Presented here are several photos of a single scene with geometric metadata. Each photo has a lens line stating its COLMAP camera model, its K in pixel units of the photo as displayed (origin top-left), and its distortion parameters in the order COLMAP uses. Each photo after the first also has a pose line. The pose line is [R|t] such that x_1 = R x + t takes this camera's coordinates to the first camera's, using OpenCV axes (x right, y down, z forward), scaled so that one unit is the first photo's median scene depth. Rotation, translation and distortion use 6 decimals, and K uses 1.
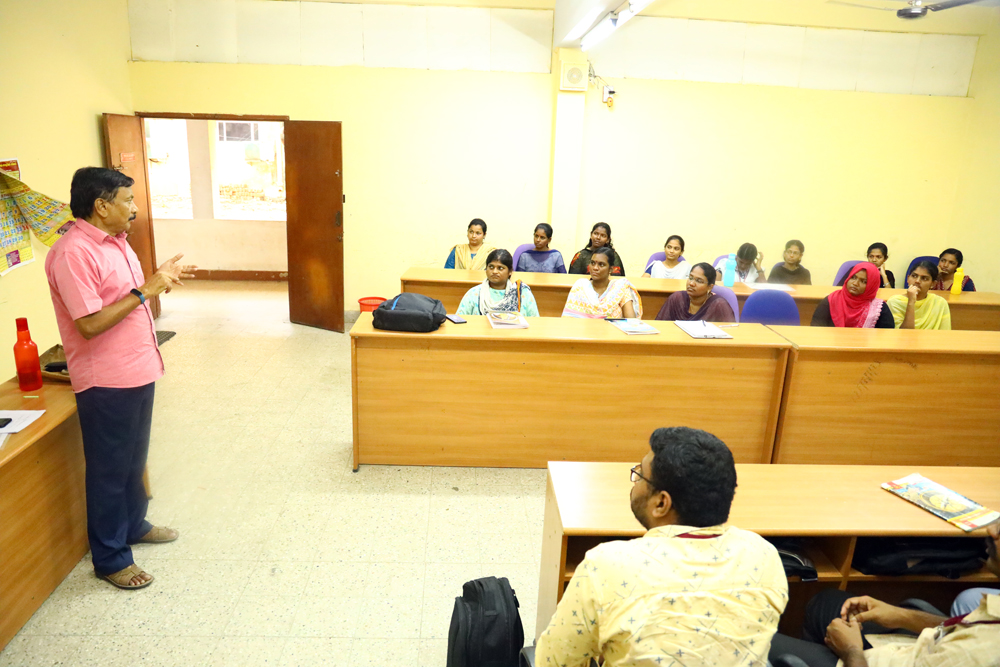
lens RADIAL K [[692.2, 0, 500.0], [0, 692.2, 333.5], [0, 0, 1]] dist [-0.077450, 0.064943]
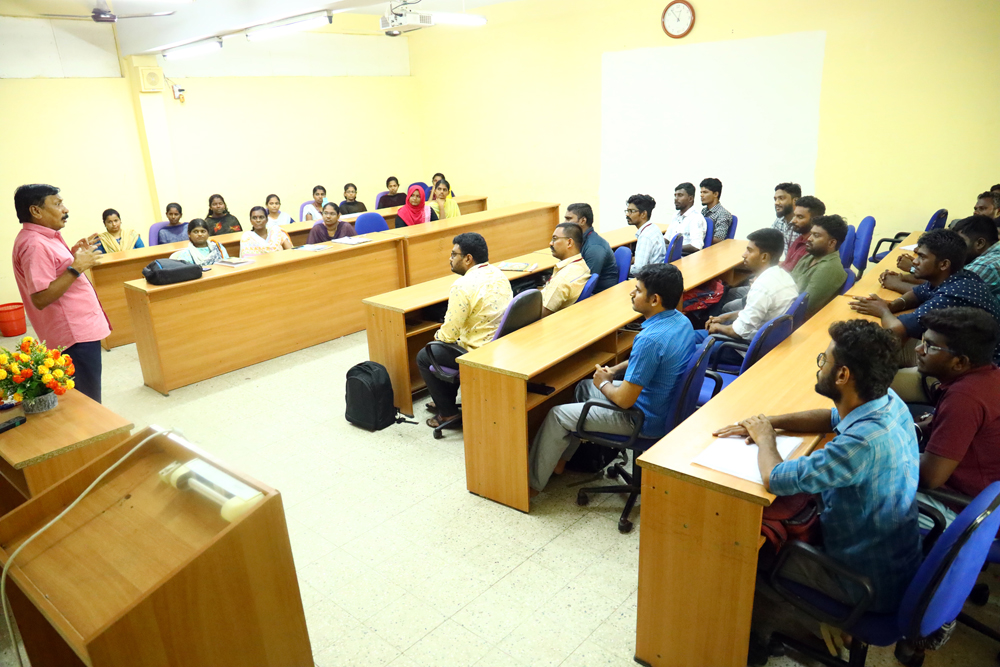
lens RADIAL K [[692.2, 0, 500.0], [0, 692.2, 333.5], [0, 0, 1]] dist [-0.077450, 0.064943]
pose [[0.700747, -0.287389, 0.652963, -0.522755], [0.259224, 0.955283, 0.142256, 0.057110], [-0.664648, 0.069578, 0.743910, -0.372070]]
